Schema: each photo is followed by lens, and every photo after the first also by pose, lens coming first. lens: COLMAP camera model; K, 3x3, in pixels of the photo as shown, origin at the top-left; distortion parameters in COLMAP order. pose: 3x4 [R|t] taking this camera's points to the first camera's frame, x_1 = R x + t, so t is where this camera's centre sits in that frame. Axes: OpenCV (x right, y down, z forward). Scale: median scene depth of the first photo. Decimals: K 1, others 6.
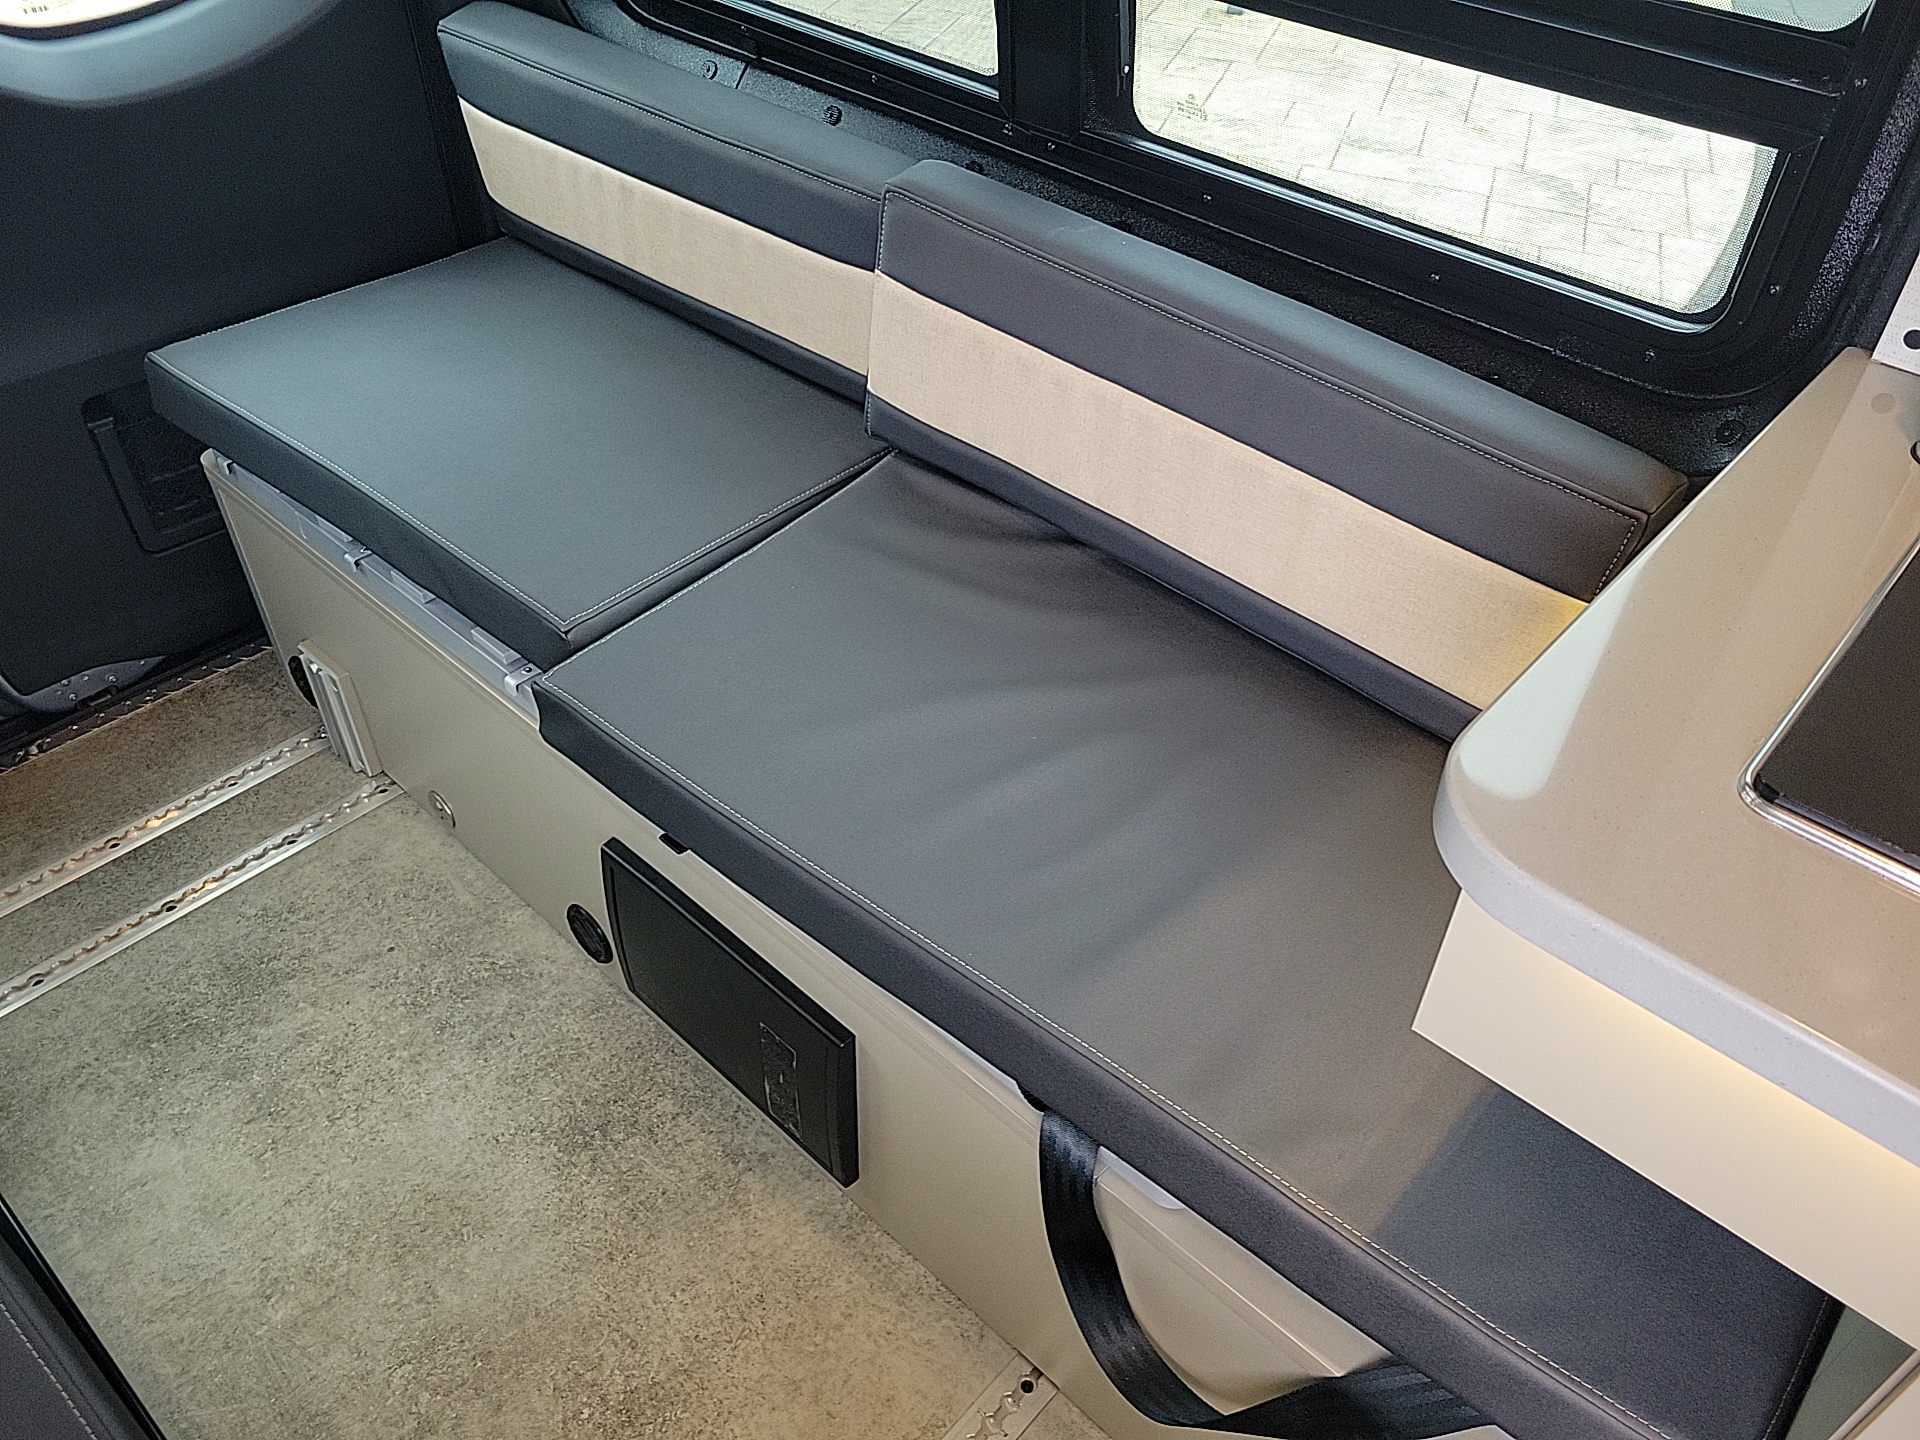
lens RADIAL K [[1444.2, 0, 976.4], [0, 1444.2, 712.7], [0, 0, 1]] dist [0.054288, -0.038656]
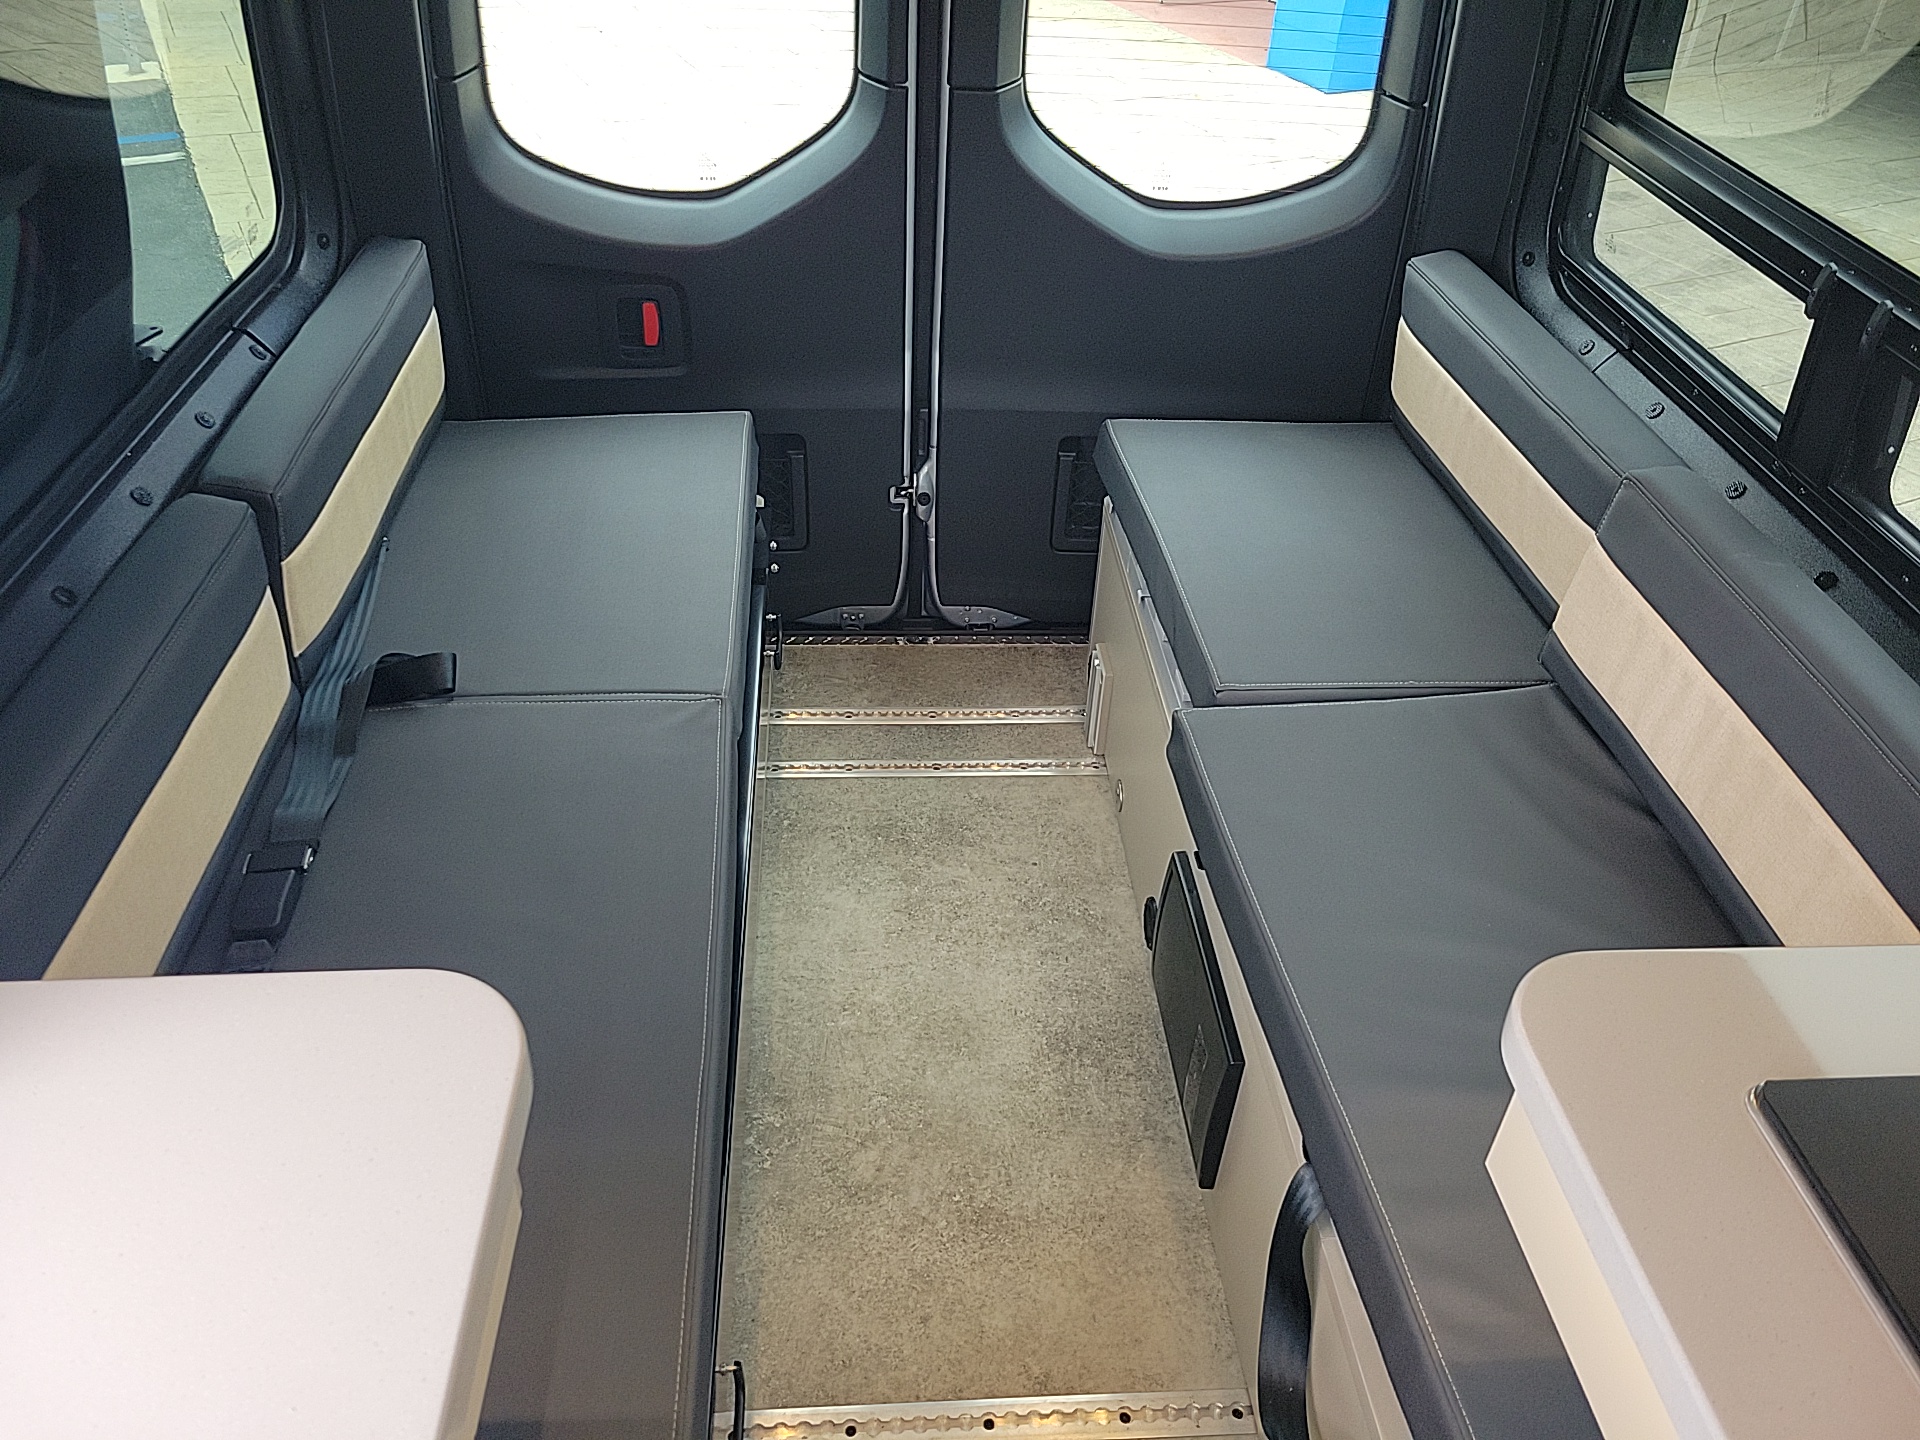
lens RADIAL K [[1453.1, 0, 952.9], [0, 1453.1, 717.7], [0, 0, 1]] dist [0.035727, -0.002294]
pose [[0.717773, 0.416038, -0.558314, 0.258360], [-0.472803, 0.879870, 0.047813, 0.015164], [0.511136, 0.229654, 0.828251, -0.201881]]
